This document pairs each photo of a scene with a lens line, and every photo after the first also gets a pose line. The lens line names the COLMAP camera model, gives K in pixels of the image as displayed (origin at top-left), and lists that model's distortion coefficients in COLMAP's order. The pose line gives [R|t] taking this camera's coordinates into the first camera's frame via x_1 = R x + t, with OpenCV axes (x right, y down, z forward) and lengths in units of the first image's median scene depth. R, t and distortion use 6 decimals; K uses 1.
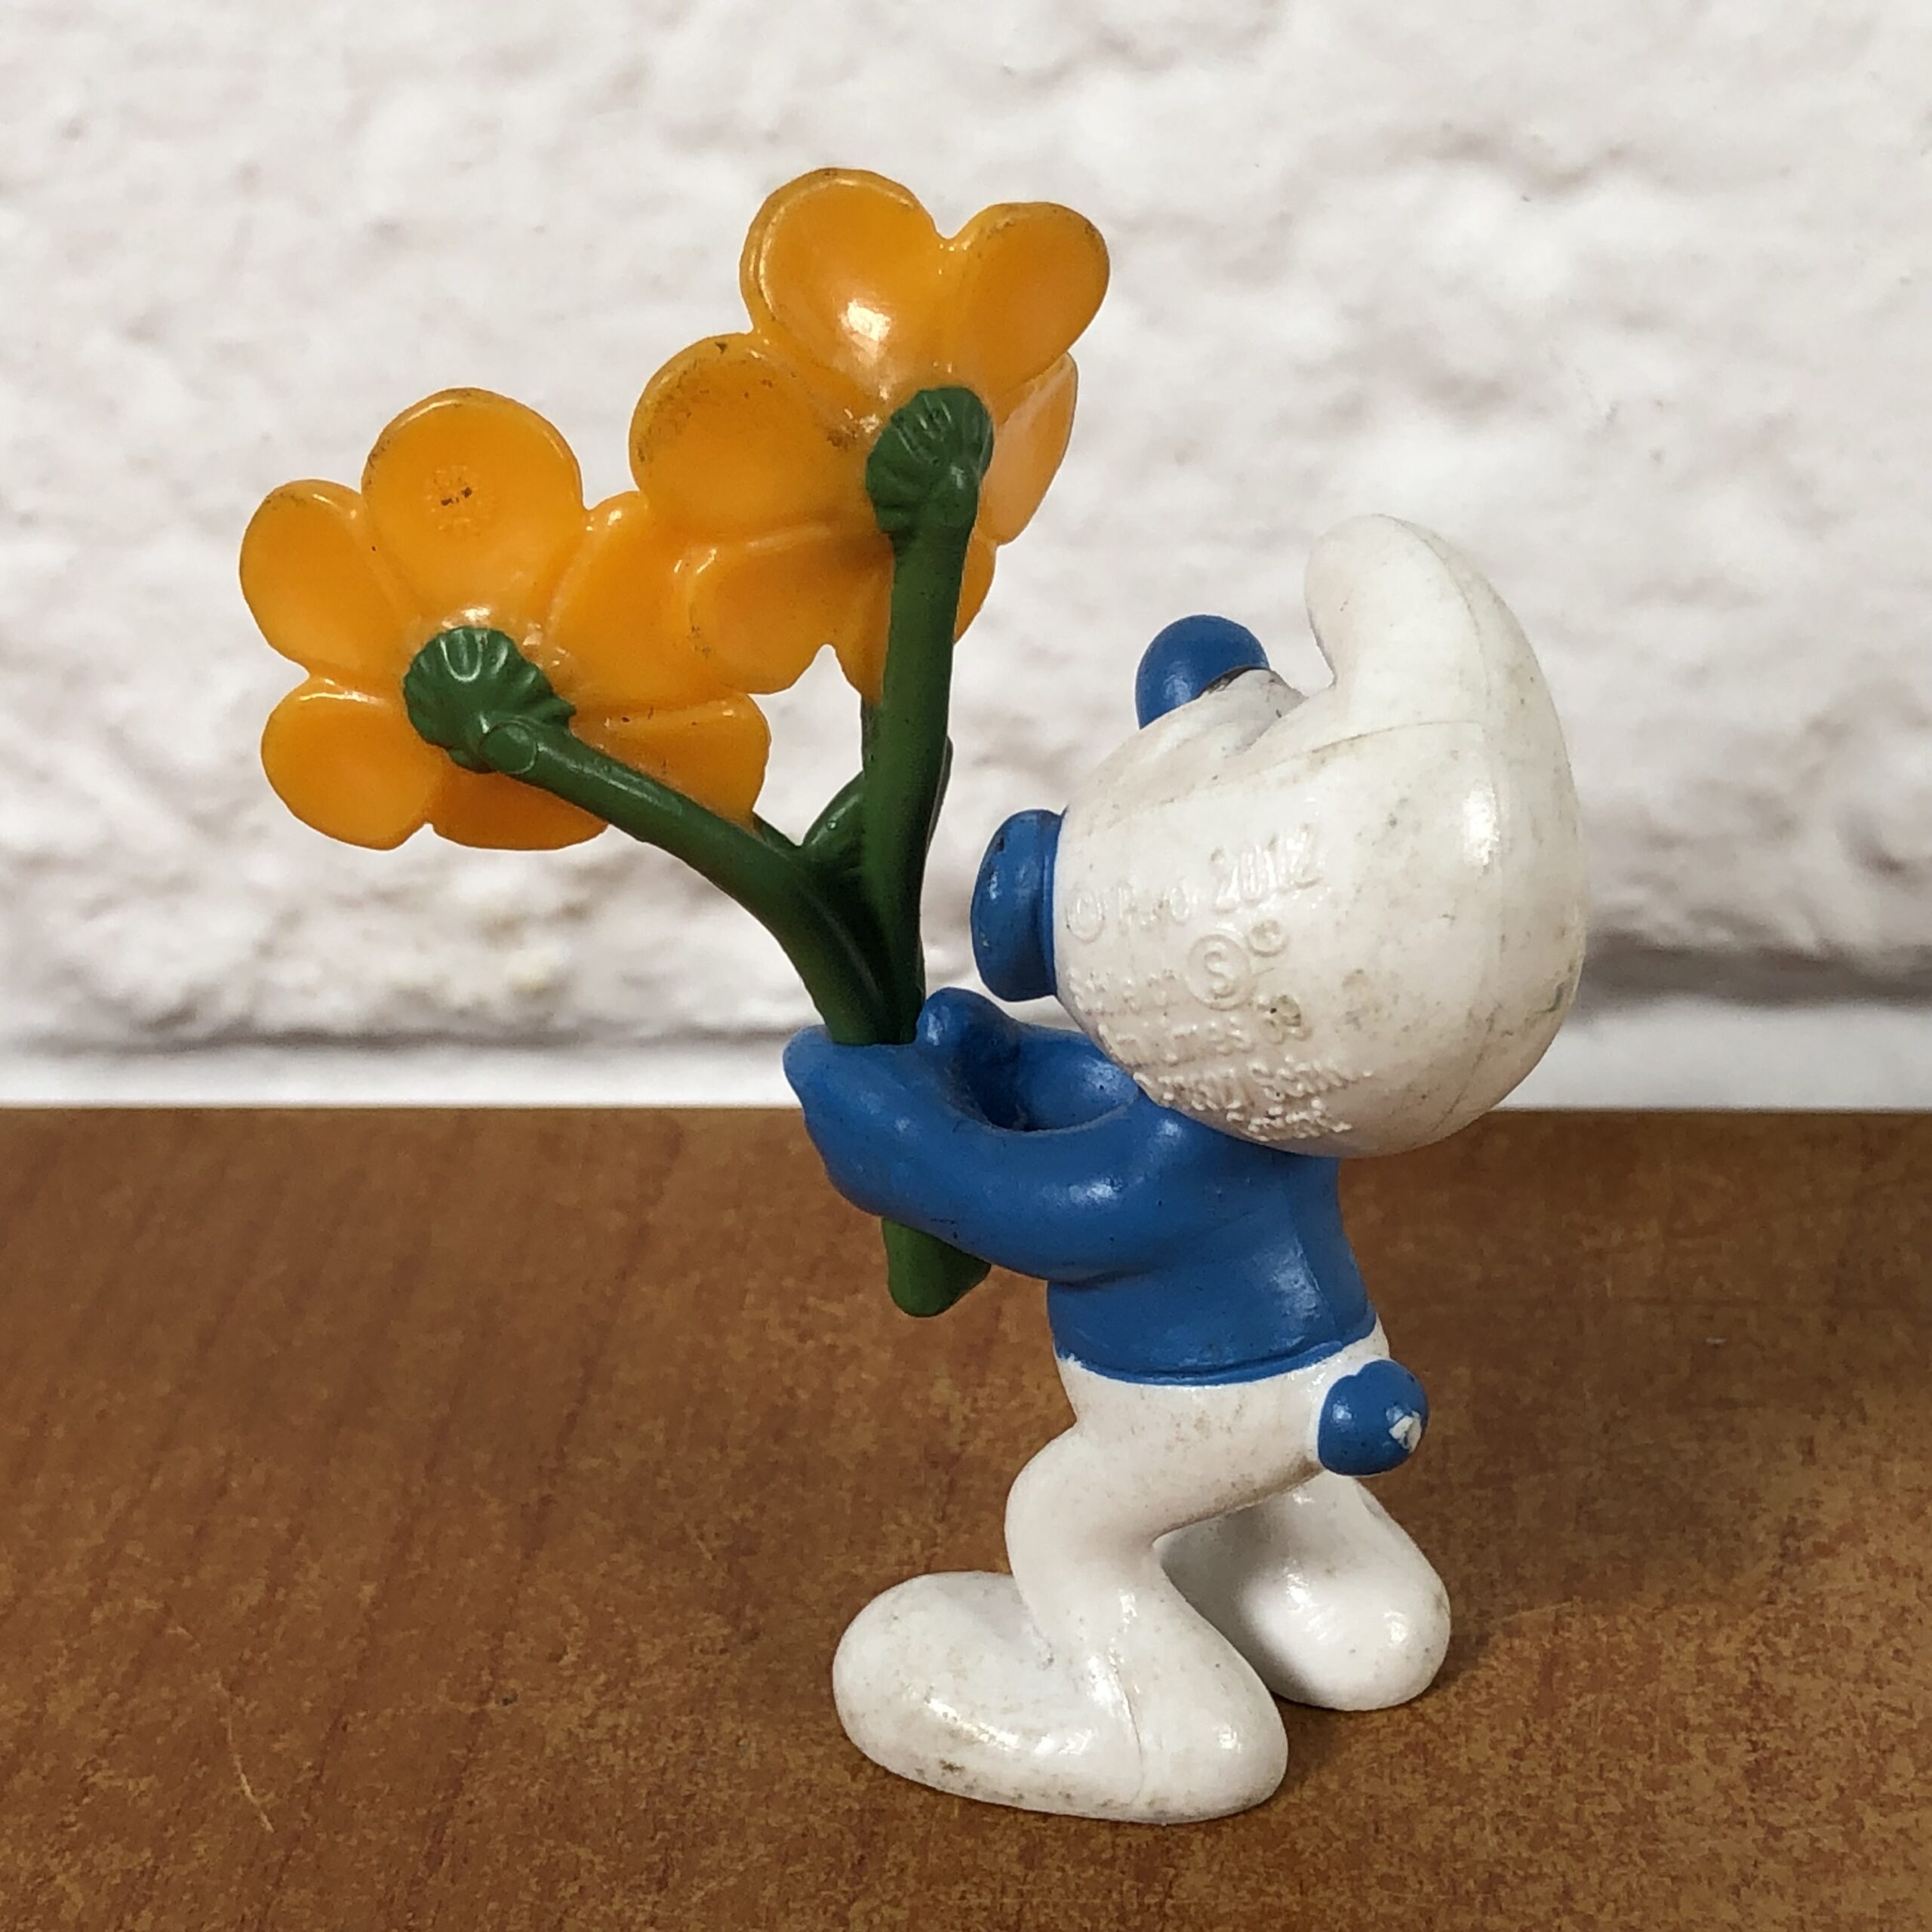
lens RADIAL K [[4315.9, 0, 966.0], [0, 4315.9, 966.0], [0, 0, 1]] dist [0.345175, -2.615385]
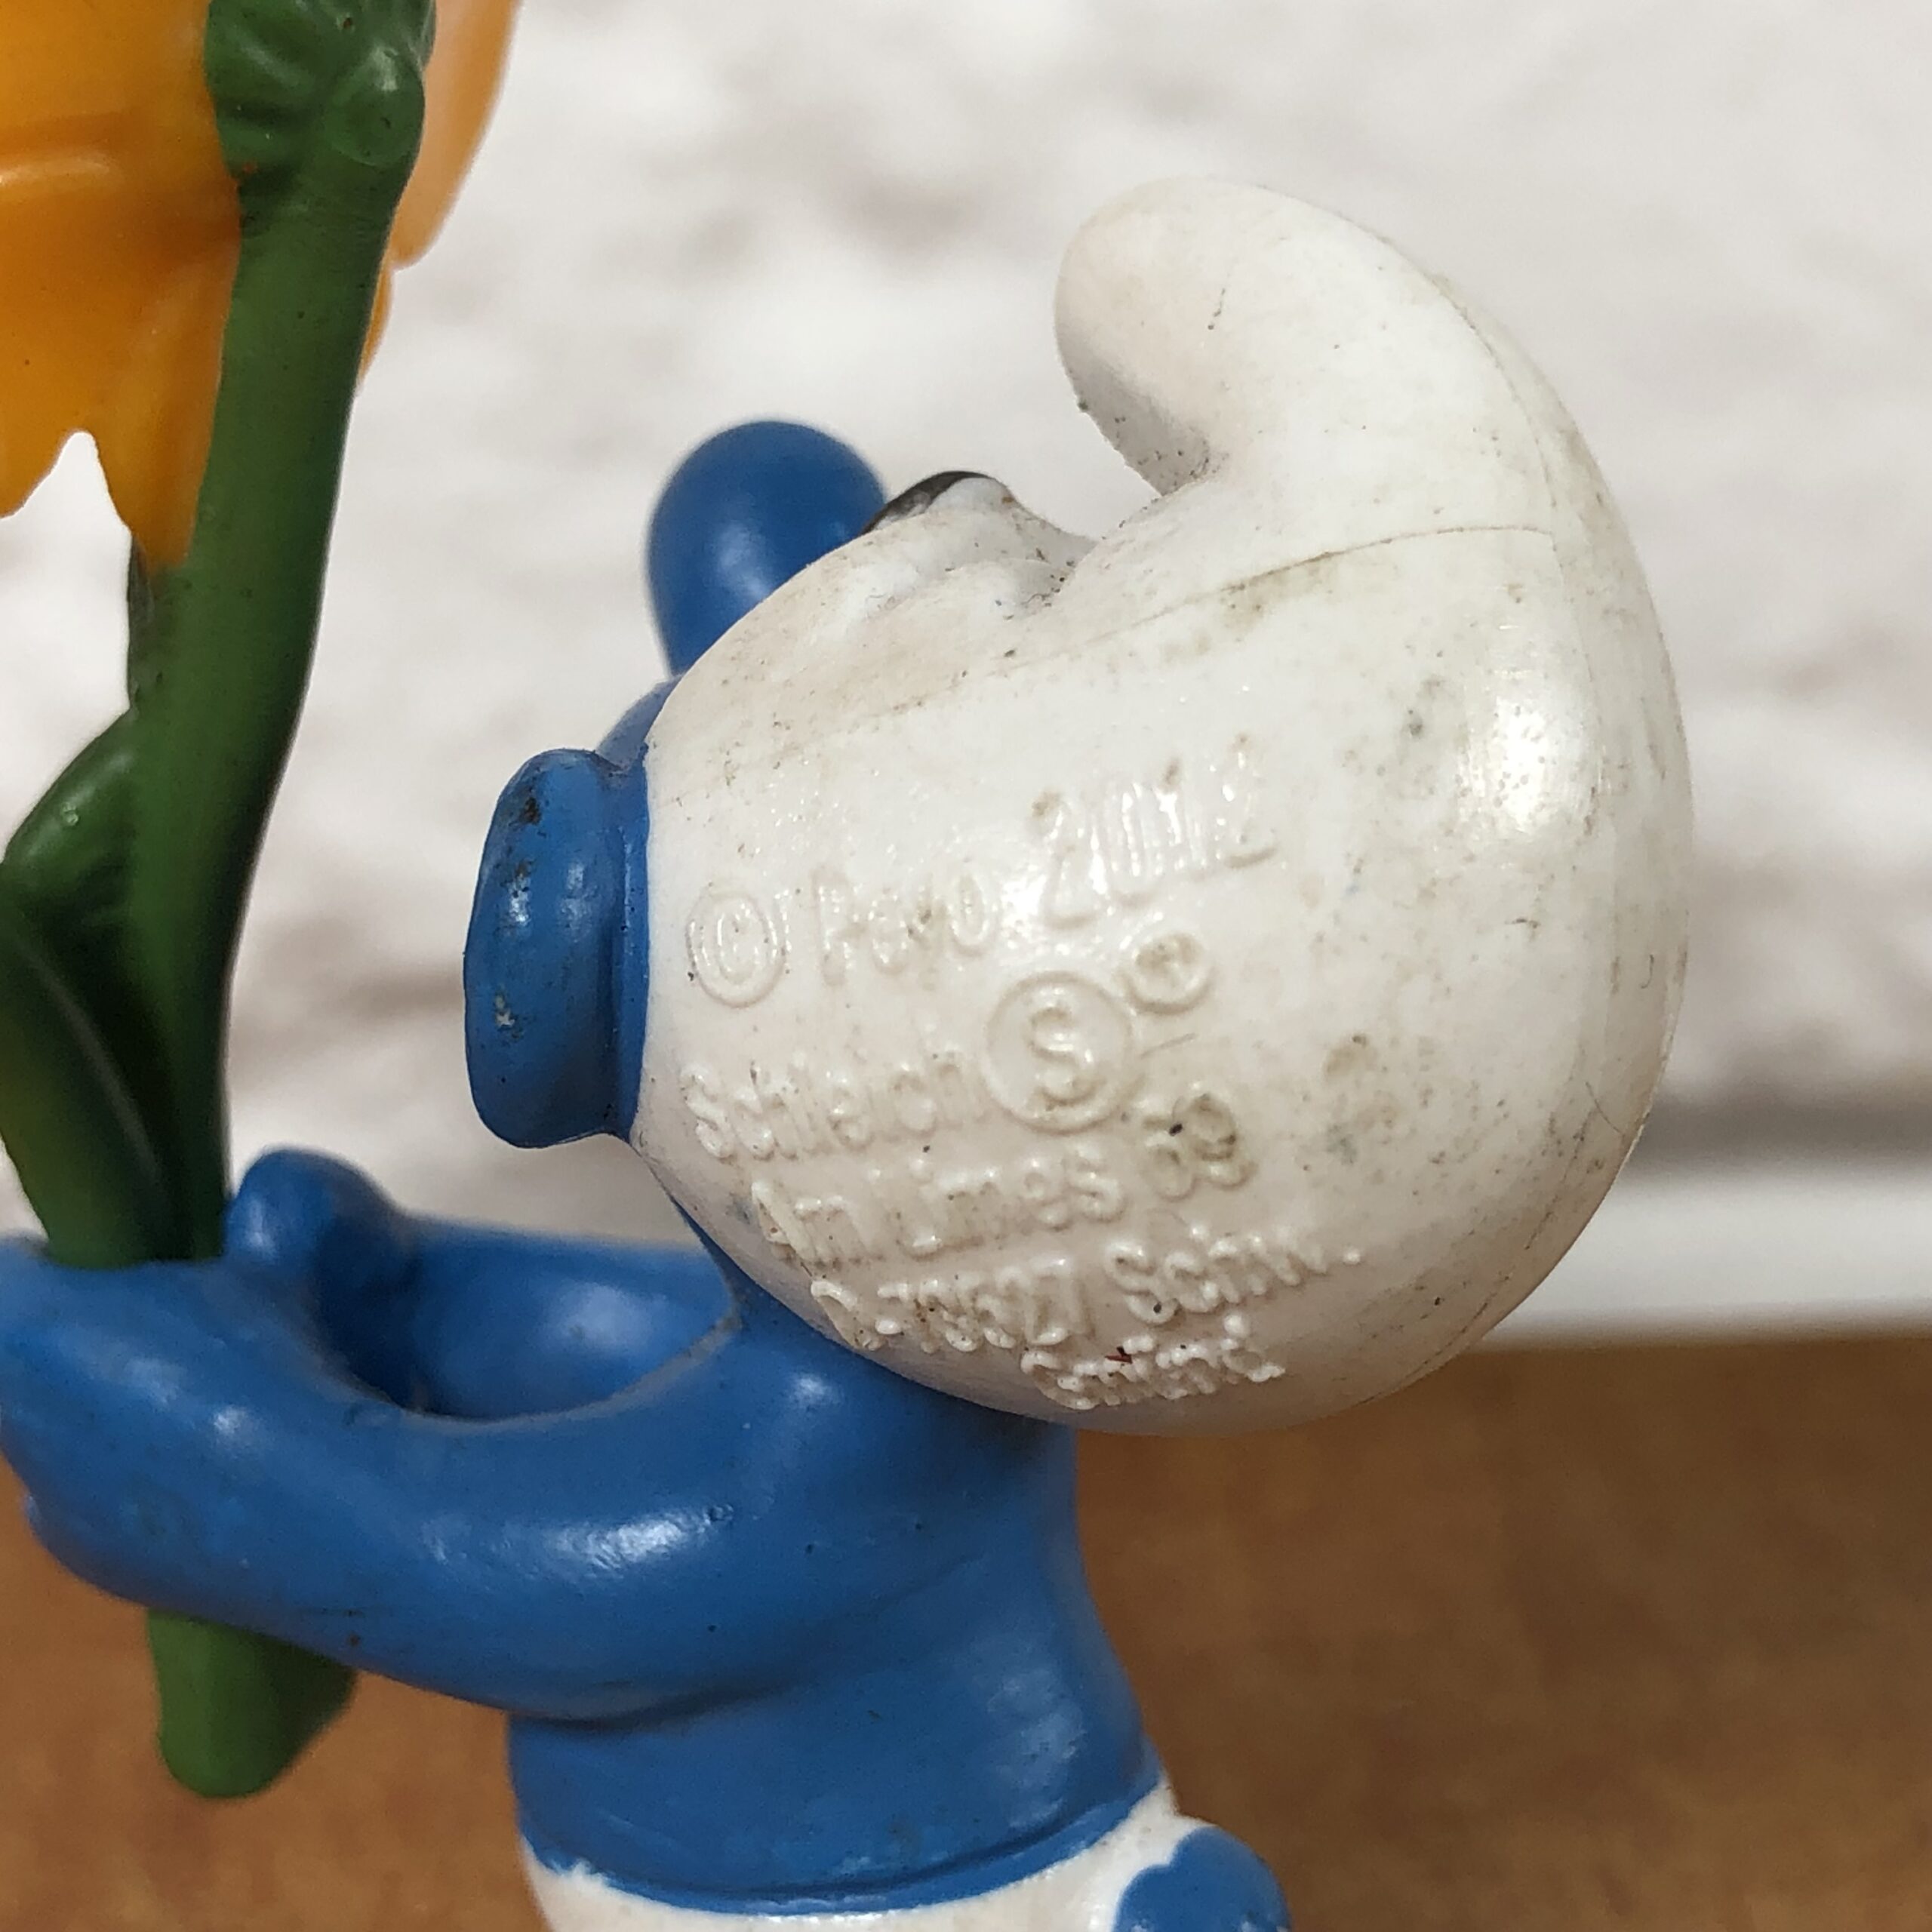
lens RADIAL K [[4315.9, 0, 966.0], [0, 4315.9, 966.0], [0, 0, 1]] dist [0.345175, -2.615385]
pose [[0.952230, -0.017883, 0.304856, -0.088493], [0.038035, 0.997456, -0.060293, 0.018737], [-0.303003, 0.069008, 0.950488, 0.513691]]
